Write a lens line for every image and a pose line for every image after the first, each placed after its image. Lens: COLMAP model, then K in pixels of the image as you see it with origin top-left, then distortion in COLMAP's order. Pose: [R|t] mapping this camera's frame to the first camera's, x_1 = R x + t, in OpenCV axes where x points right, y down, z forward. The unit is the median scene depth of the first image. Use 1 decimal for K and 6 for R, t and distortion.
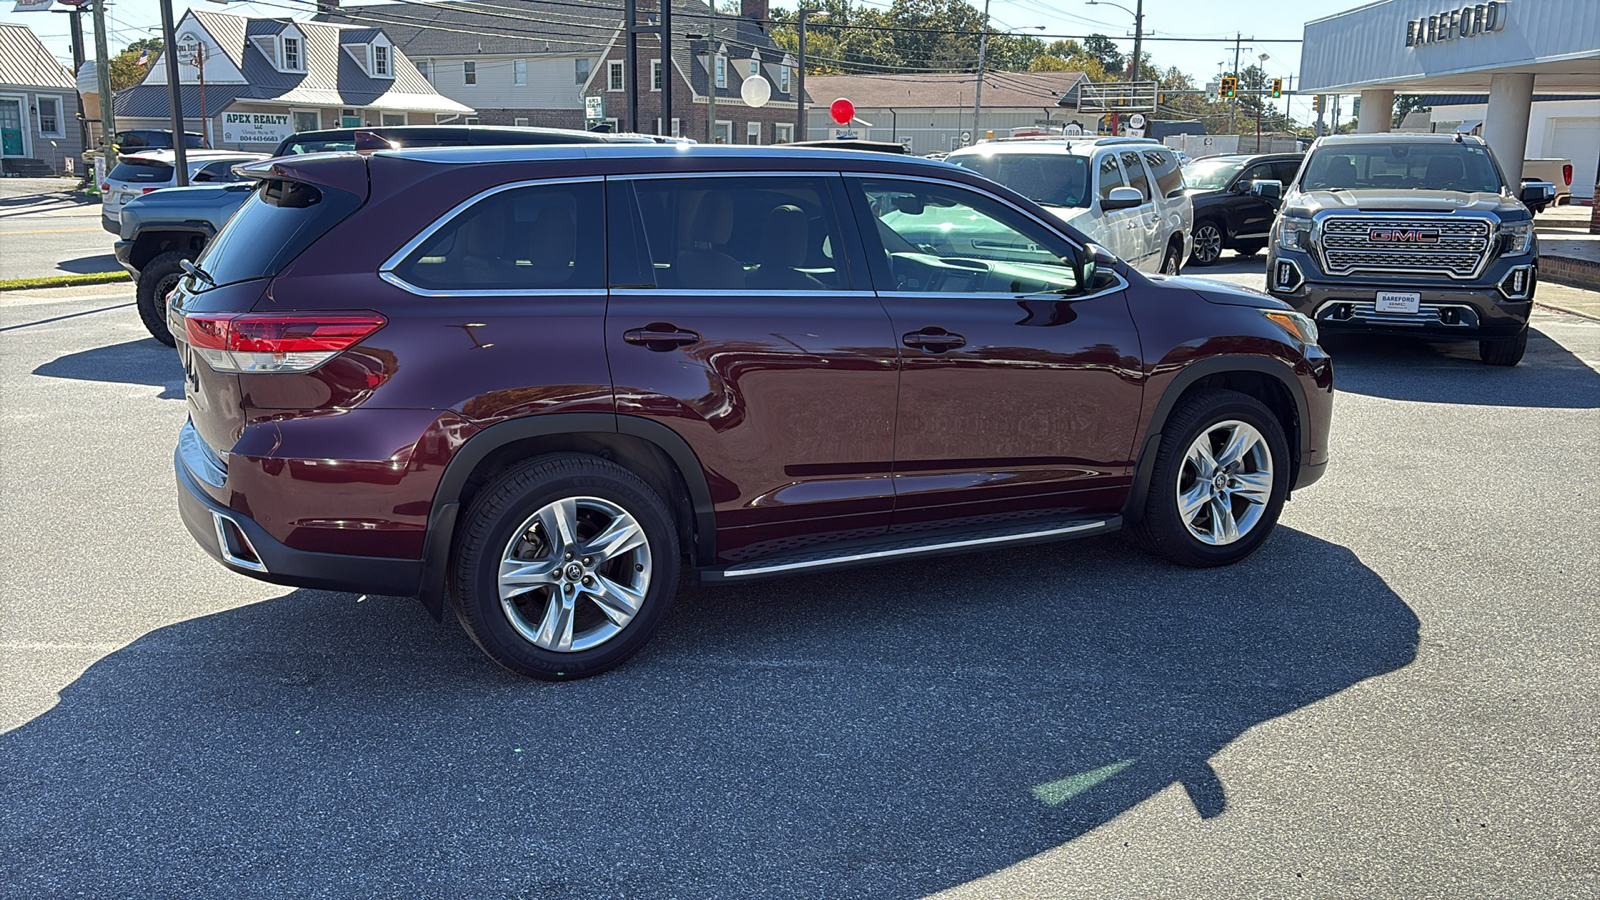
lens RADIAL K [[1387.0, 0, 755.1], [0, 1387.0, 438.2], [0, 0, 1]] dist [0.042542, -0.039648]
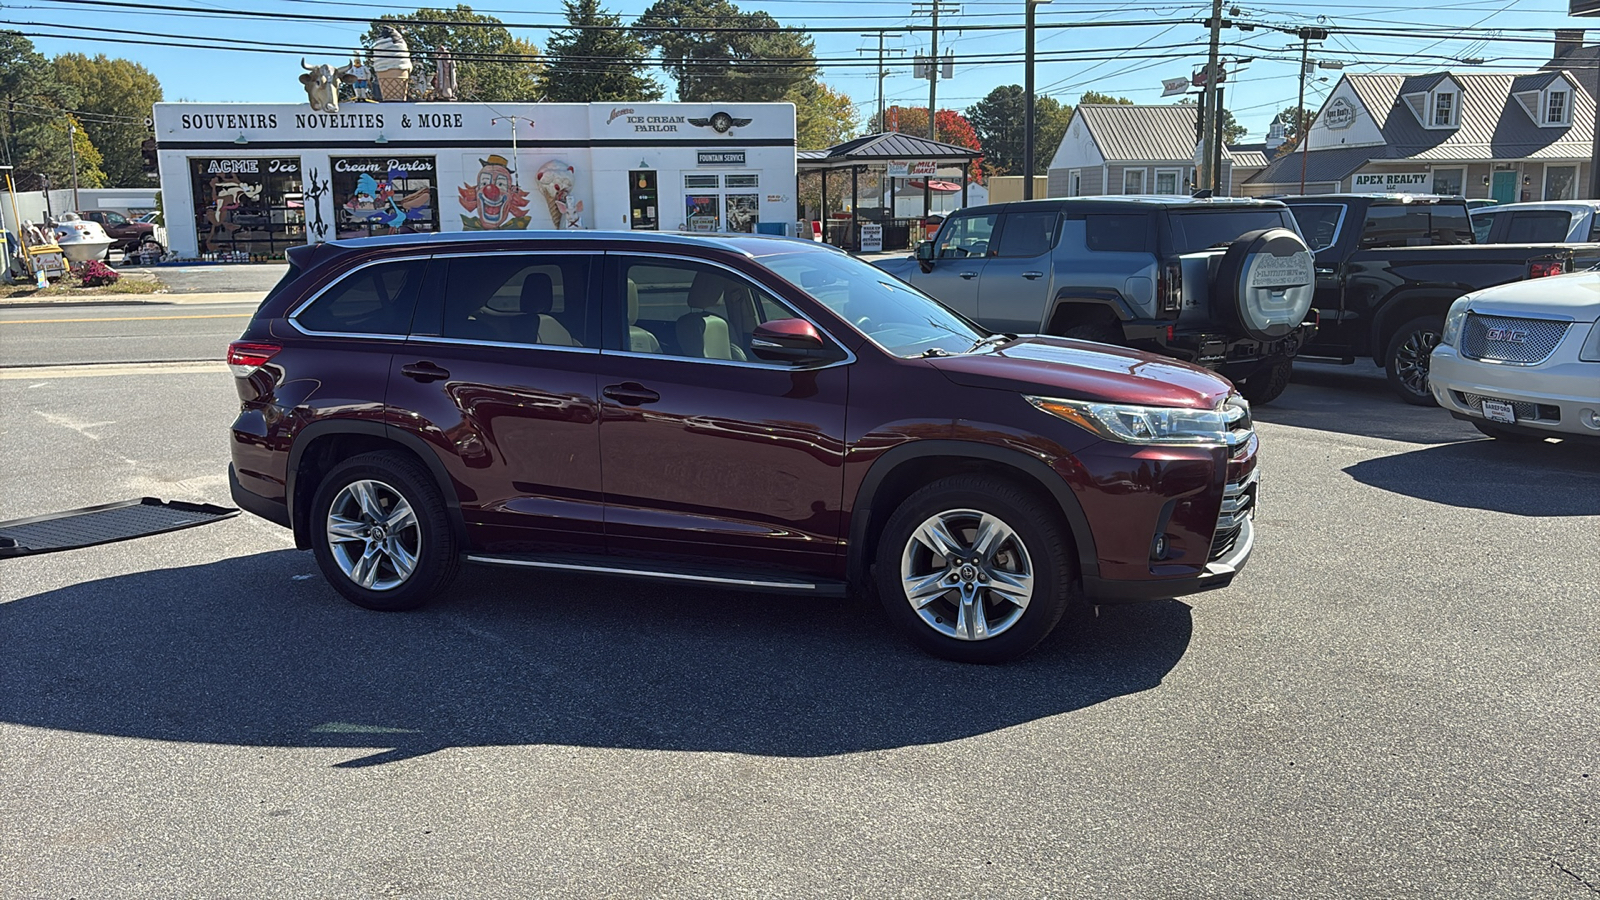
lens RADIAL K [[1387.0, 0, 779.6], [0, 1387.0, 467.9], [0, 0, 1]] dist [0.042542, -0.039648]
pose [[0.666953, 0.109846, -0.736958, 0.932695], [-0.125288, 0.991524, 0.034403, -0.055974], [0.734490, 0.069386, 0.675063, 0.264283]]
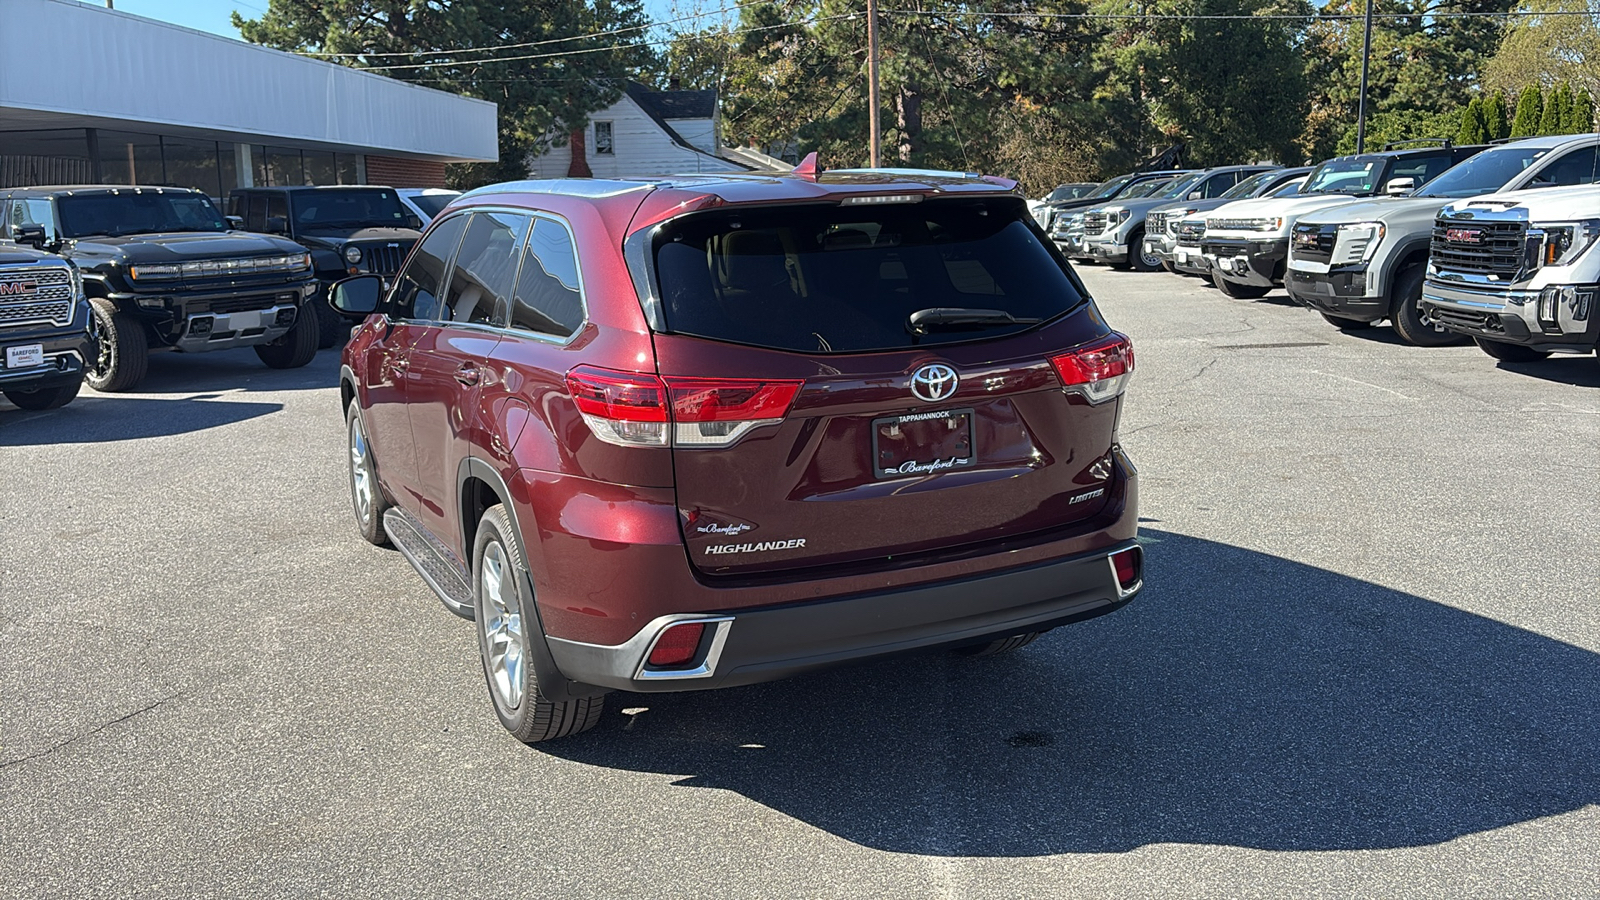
lens RADIAL K [[1387.0, 0, 761.7], [0, 1387.0, 440.5], [0, 0, 1]] dist [0.042542, -0.039648]
pose [[0.036043, -0.177400, 0.983479, -0.964701], [0.224266, 0.960453, 0.165028, -0.167990], [-0.973861, 0.214613, 0.074403, 0.850466]]
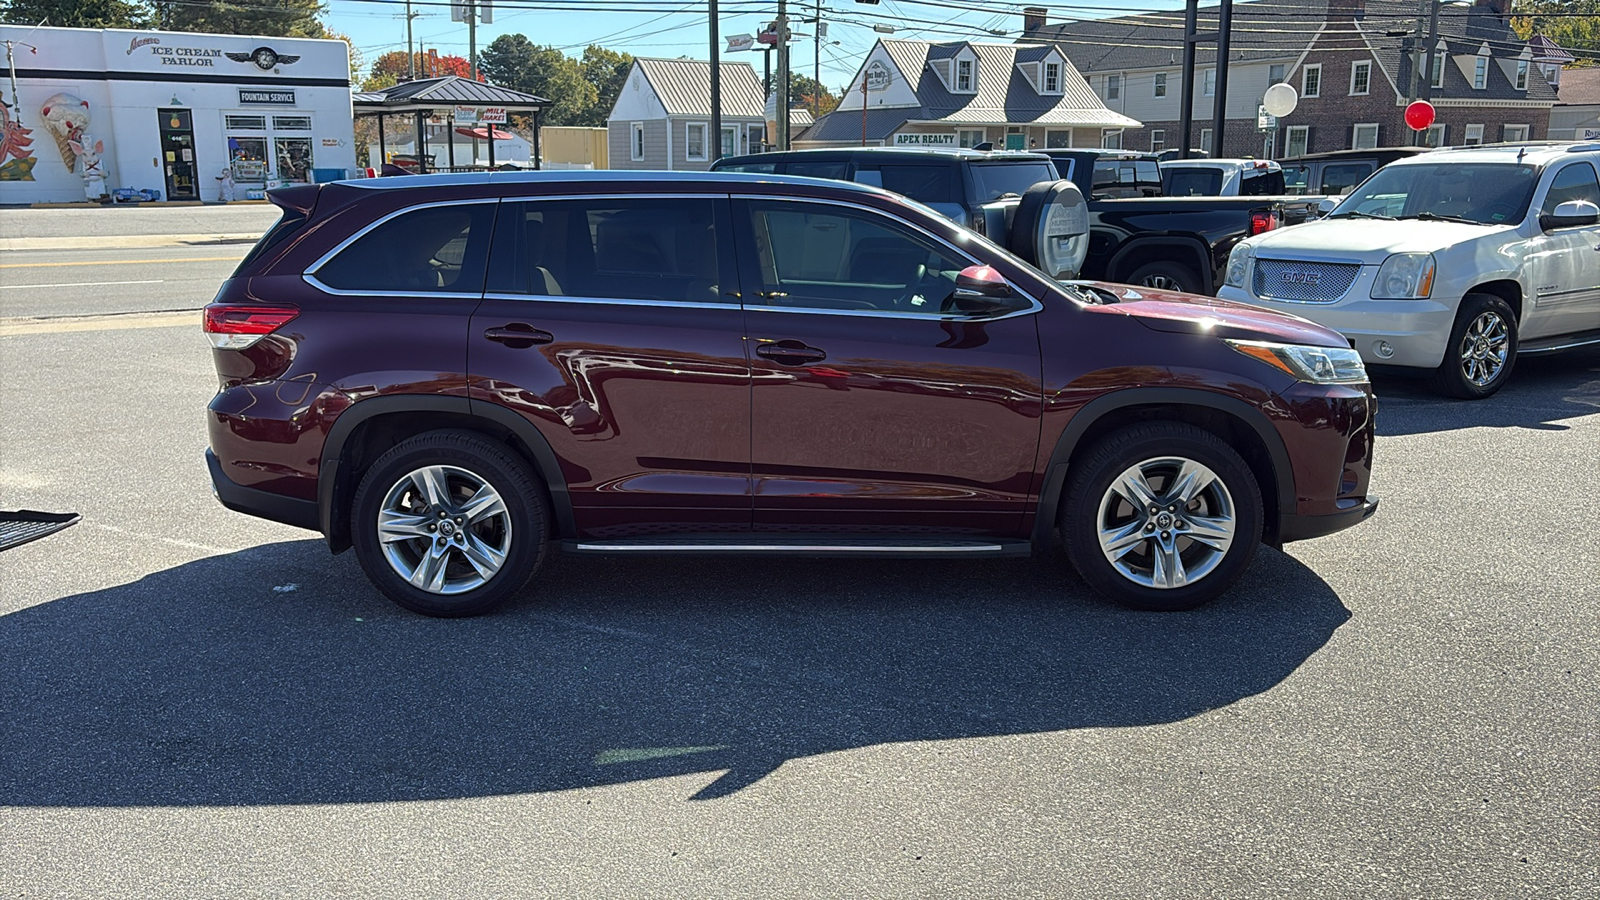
lens RADIAL K [[1387.0, 0, 788.1], [0, 1387.0, 464.2], [0, 0, 1]] dist [0.042542, -0.039648]
pose [[0.884601, 0.084052, -0.458711, 0.535259], [-0.080033, 0.996392, 0.028233, -0.013141], [0.459430, 0.011737, 0.888137, 0.049780]]
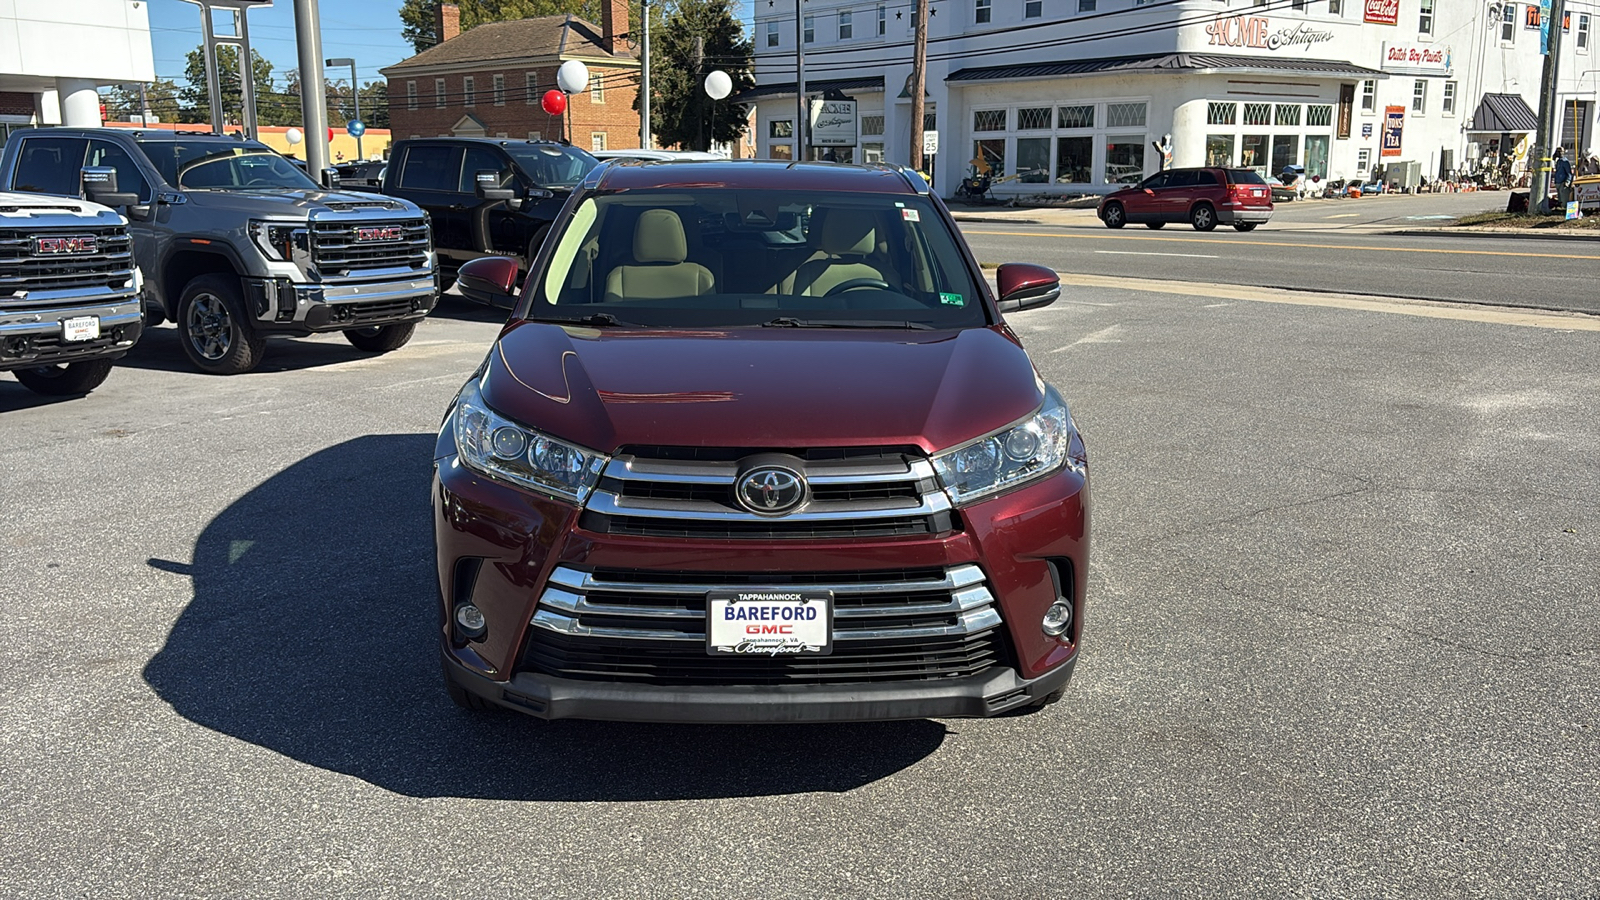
lens RADIAL K [[1391.2, 0, 801.3], [0, 1391.2, 462.7], [0, 0, 1]] dist [0.035086, -0.024421]
pose [[-0.402364, 0.181517, -0.897304, 0.932570], [-0.184802, 0.943864, 0.273804, -0.274688], [0.896633, 0.275992, -0.346233, 1.402722]]
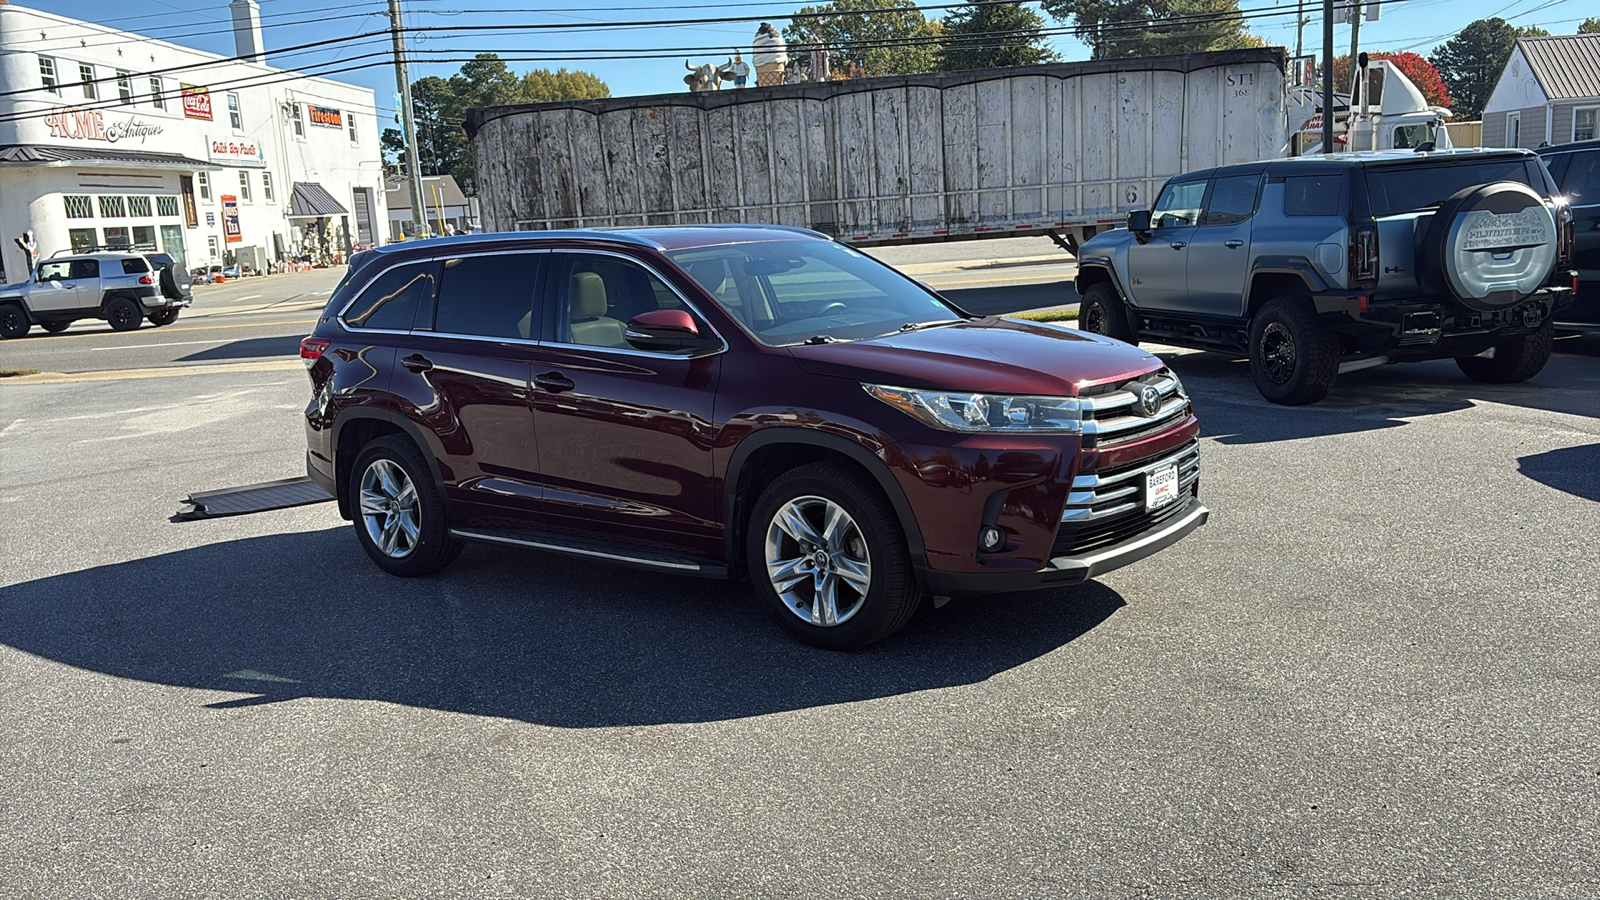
lens RADIAL K [[1391.2, 0, 758.0], [0, 1391.2, 442.2], [0, 0, 1]] dist [0.035086, -0.024421]
pose [[0.398931, 0.112633, -0.910037, 1.168865], [-0.115218, 0.990719, 0.072112, -0.111423], [0.909714, 0.076085, 0.408206, 0.565892]]
